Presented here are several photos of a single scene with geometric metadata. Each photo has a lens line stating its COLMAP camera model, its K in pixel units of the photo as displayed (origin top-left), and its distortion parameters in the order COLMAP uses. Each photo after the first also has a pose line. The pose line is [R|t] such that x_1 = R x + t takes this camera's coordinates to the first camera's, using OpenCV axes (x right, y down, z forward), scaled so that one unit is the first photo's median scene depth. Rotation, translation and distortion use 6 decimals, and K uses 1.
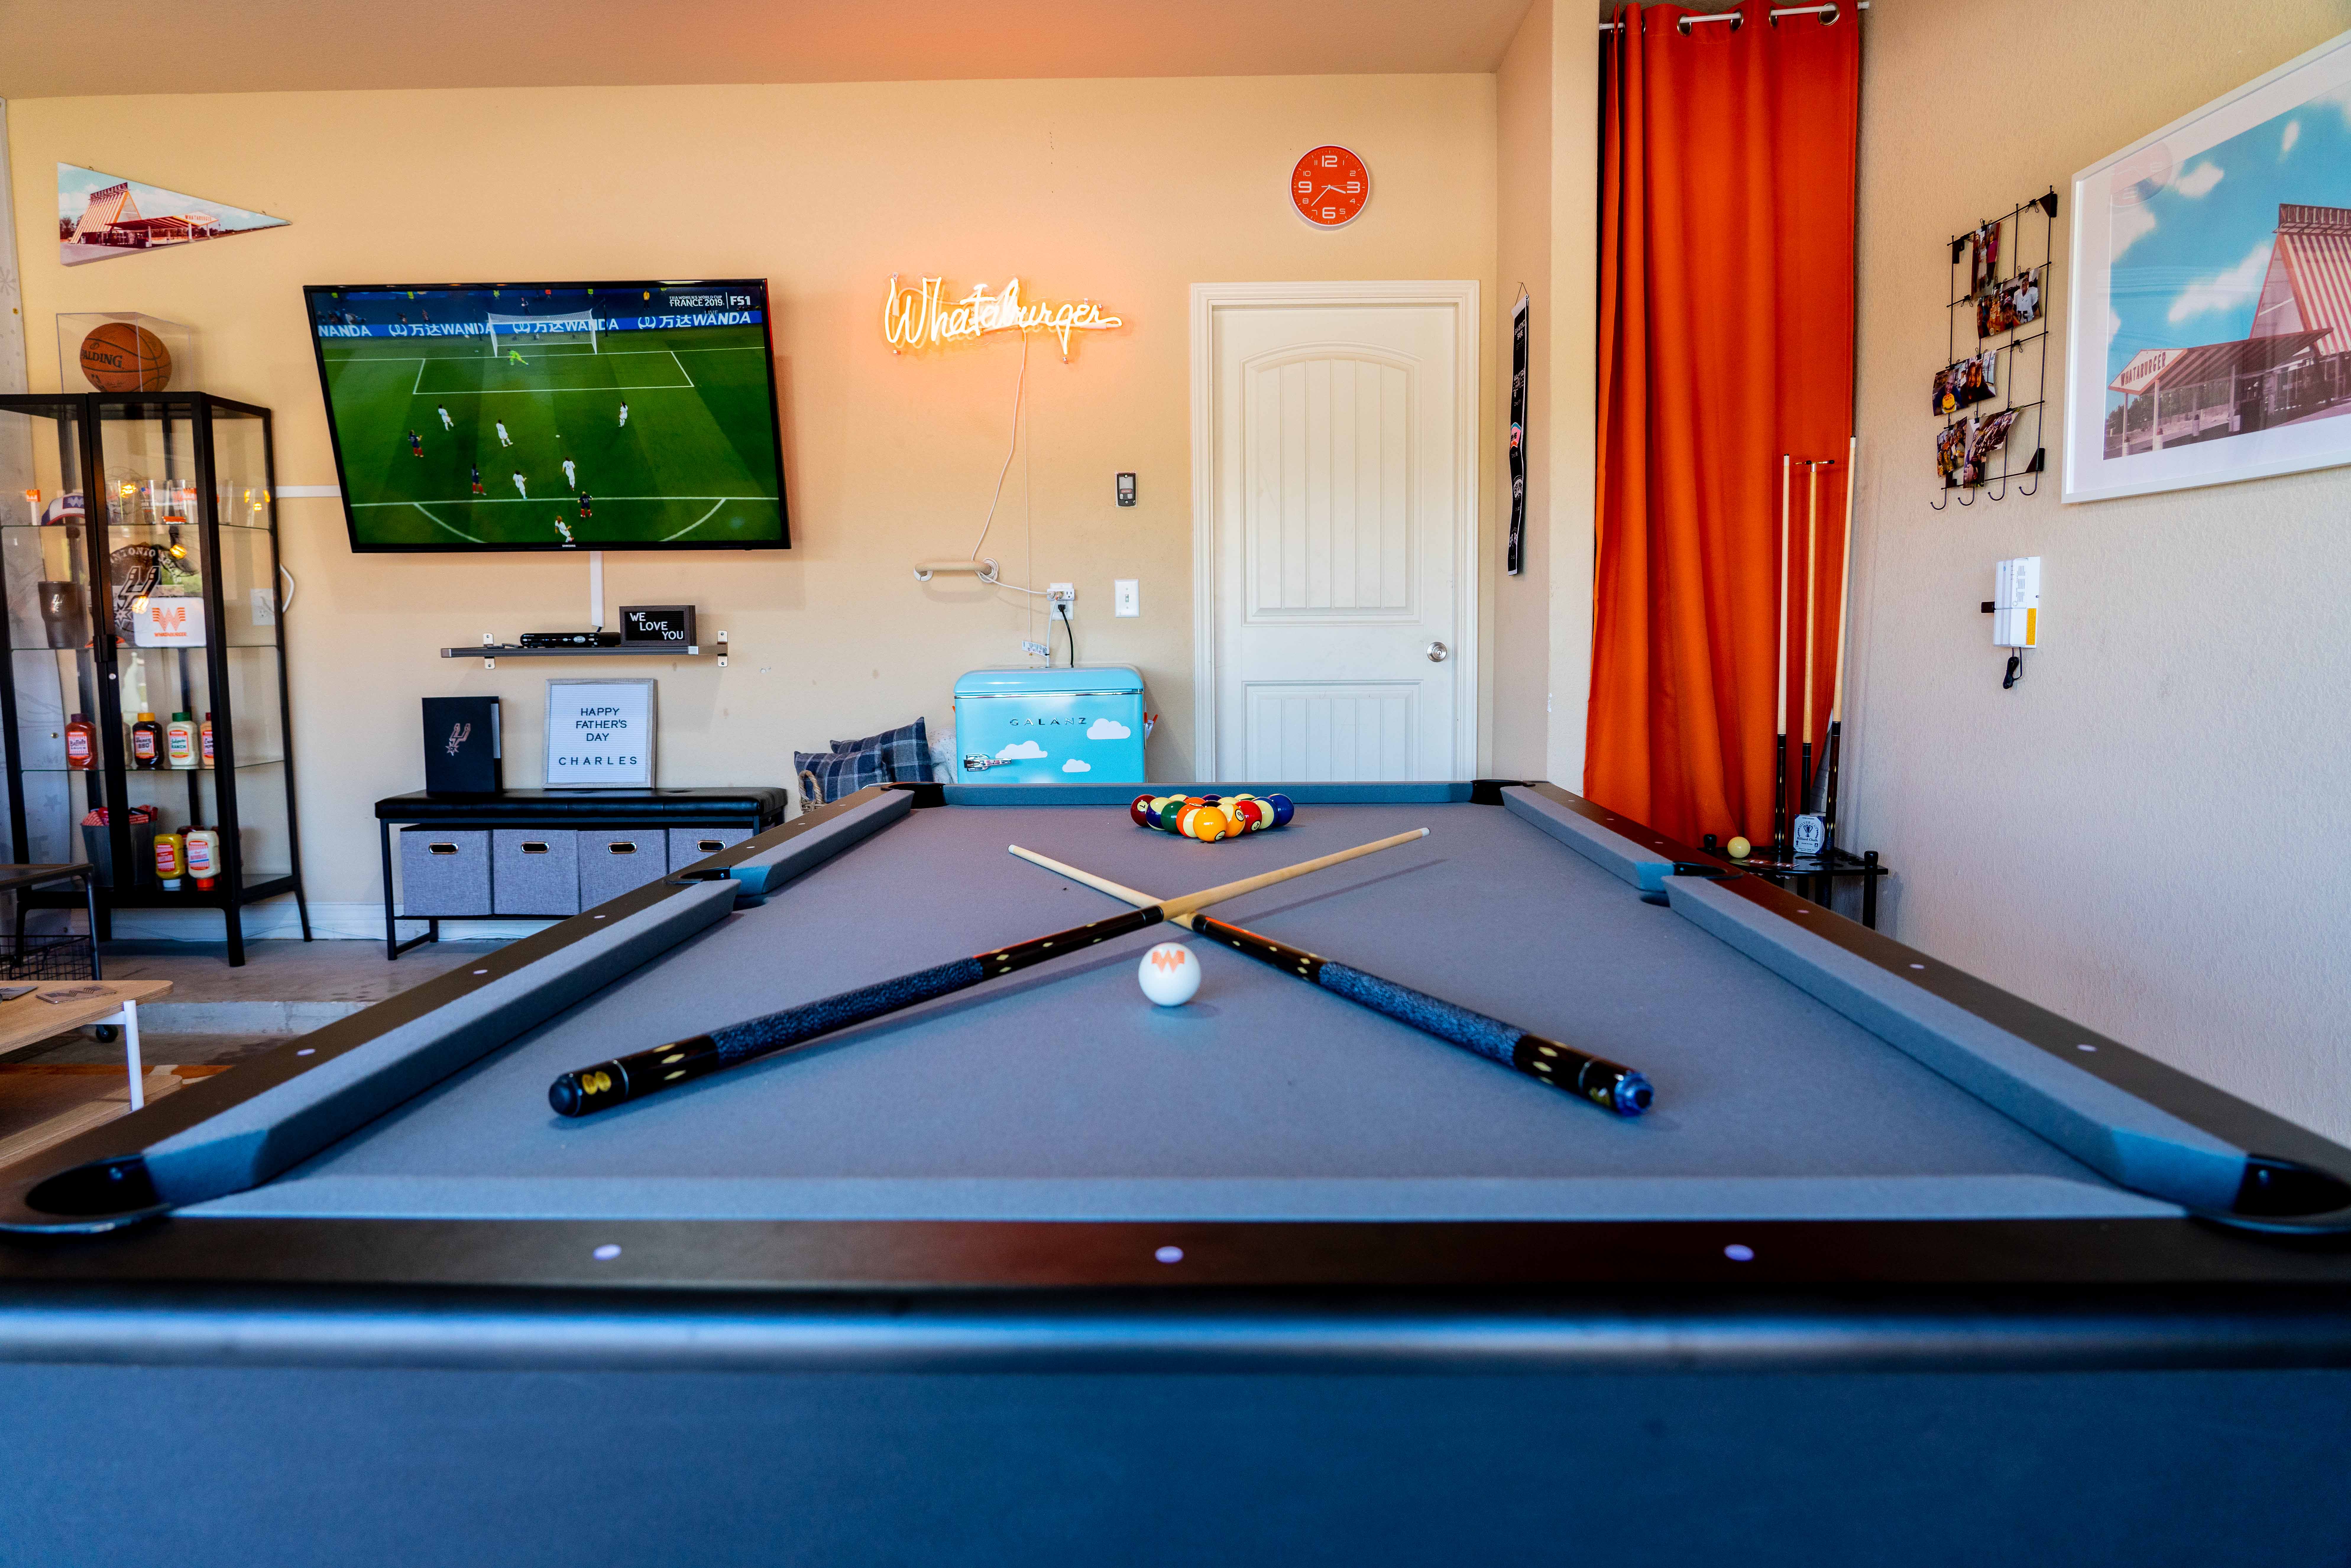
lens RADIAL K [[1587.3, 0, 1175.5], [0, 1587.3, 784.0], [0, 0, 1]] dist [-0.026735, 0.013438]
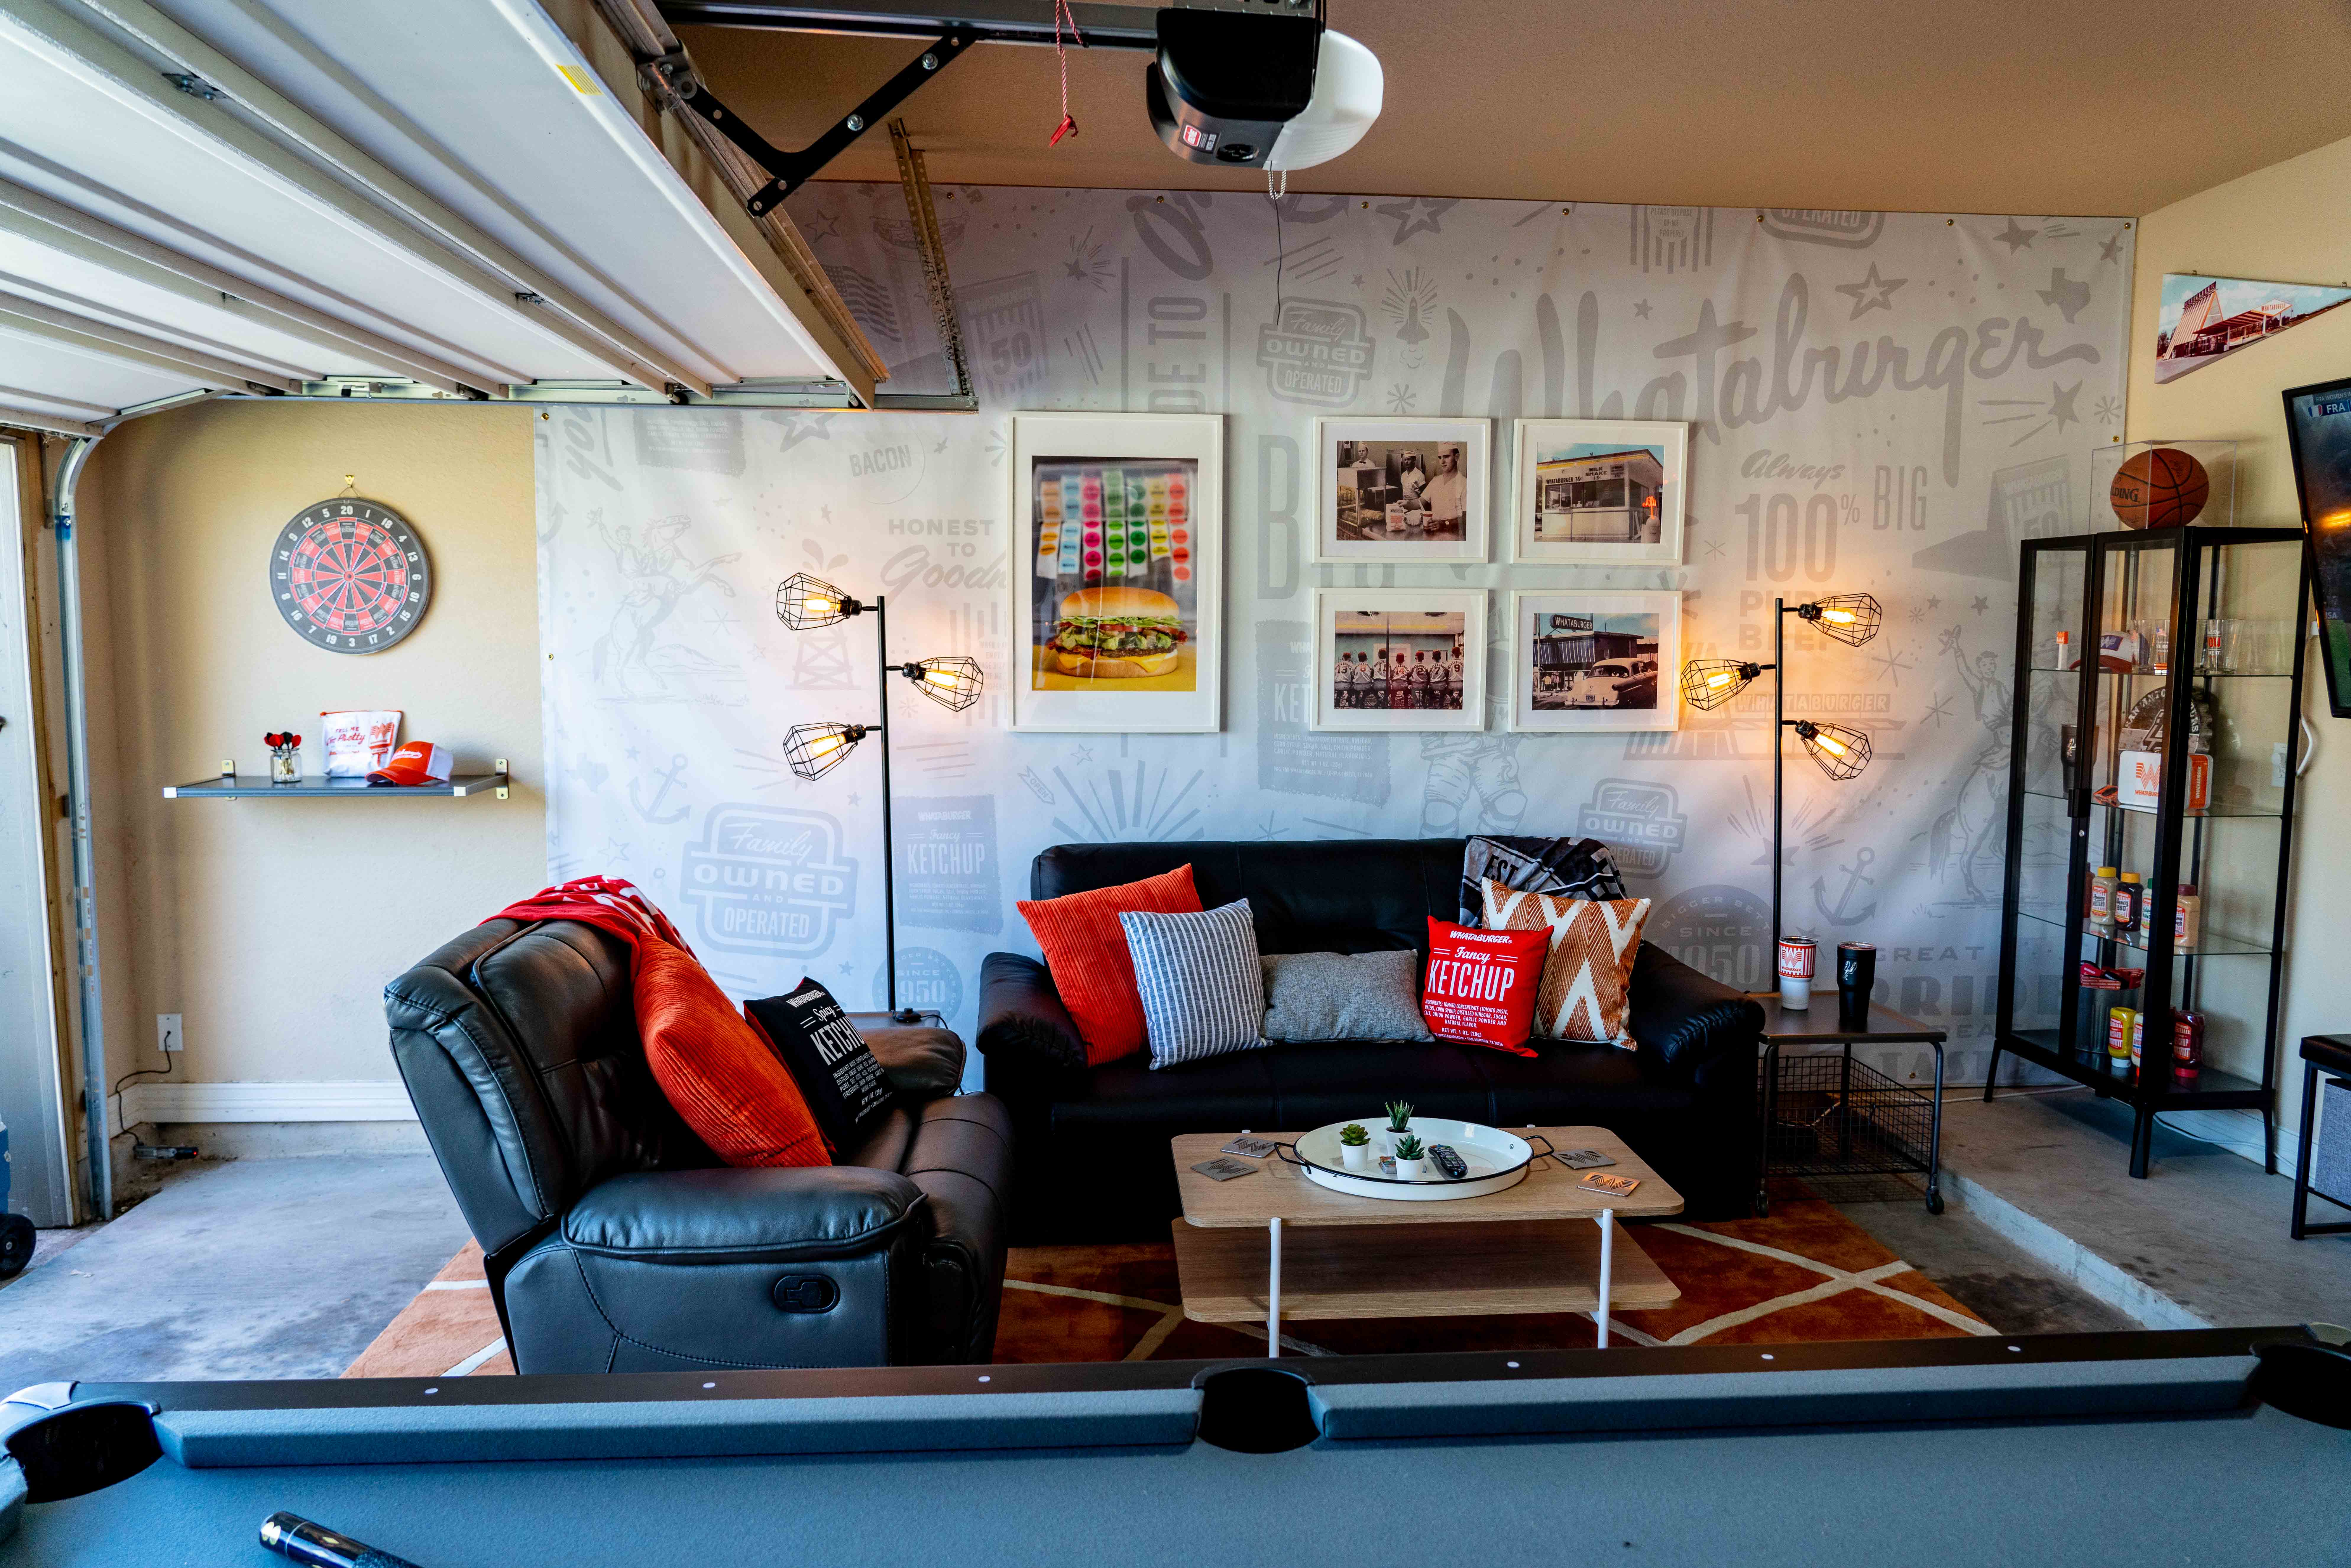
lens RADIAL K [[1588.9, 0, 1180.3], [0, 1588.9, 789.1], [0, 0, 1]] dist [-0.018570, 0.010590]
pose [[0.096045, 0.111492, -0.989113, 0.193690], [-0.098830, 0.989865, 0.101980, -0.131760], [0.990459, 0.087959, 0.106090, 0.349259]]
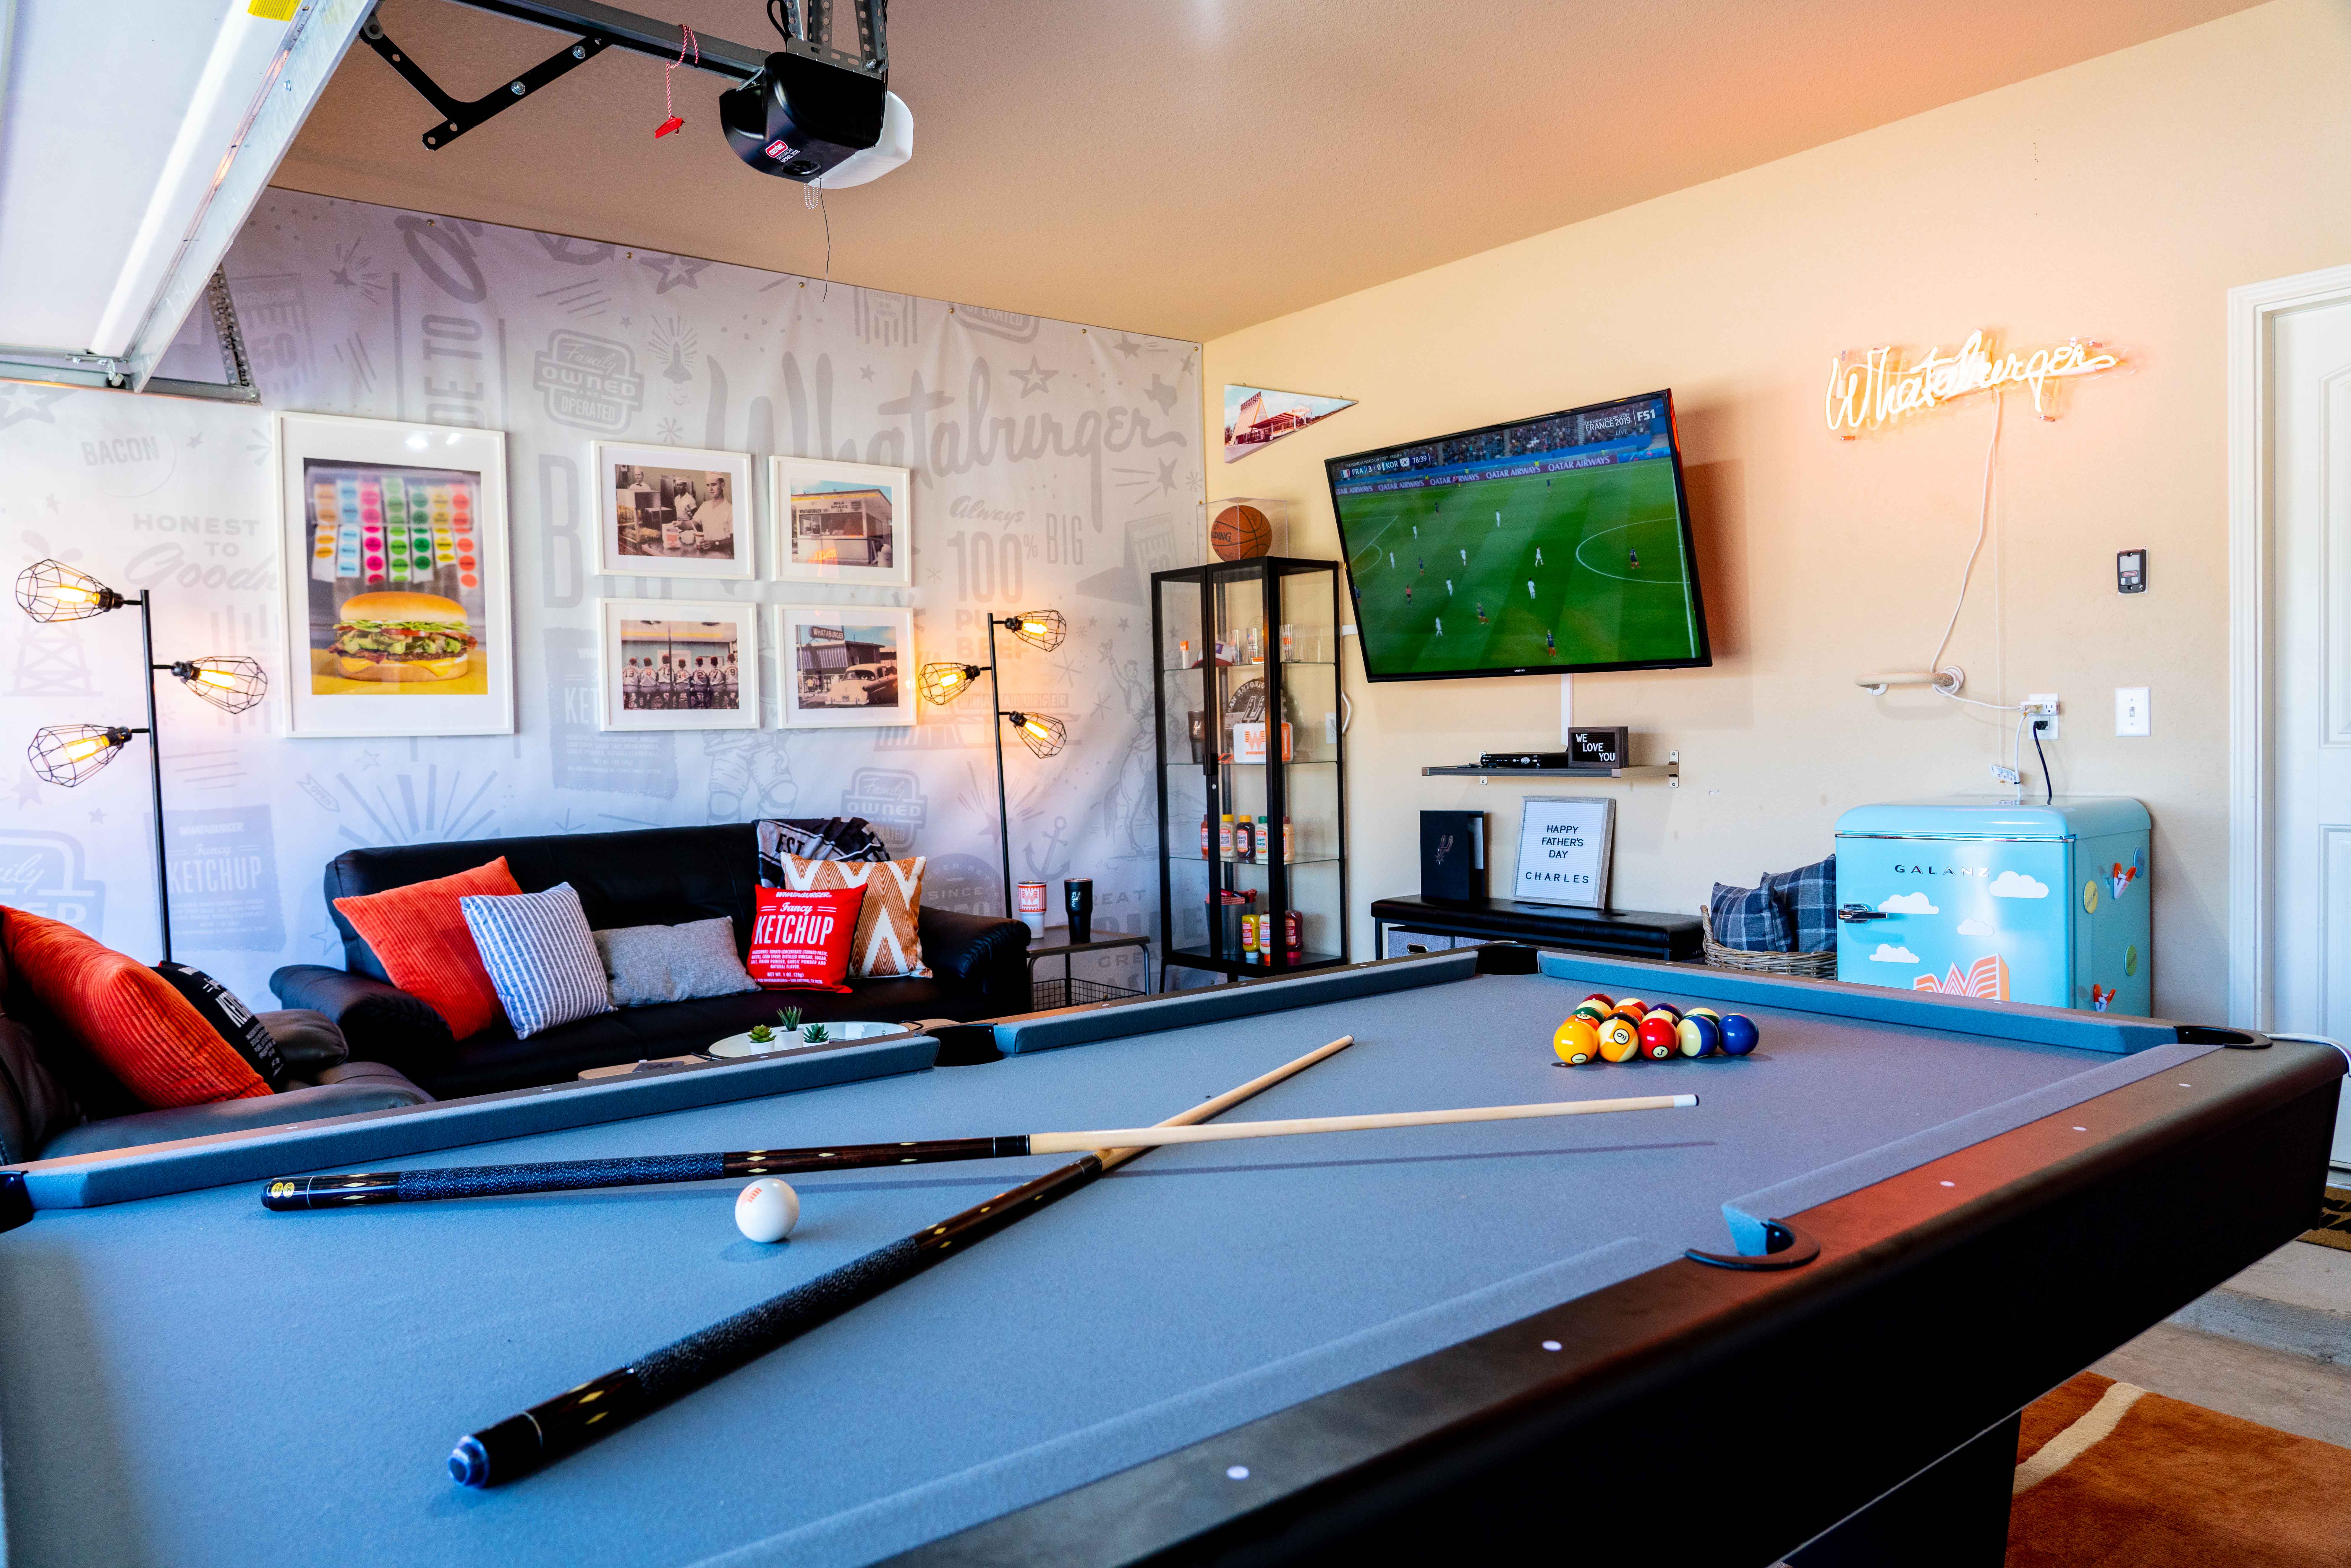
lens RADIAL K [[1587.3, 0, 1175.5], [0, 1587.3, 784.0], [0, 0, 1]] dist [-0.026735, 0.013438]
pose [[0.635457, 0.020309, -0.771869, 0.271670], [-0.055741, 0.998252, -0.019624, -0.042026], [0.770122, 0.055495, 0.635478, 0.162134]]
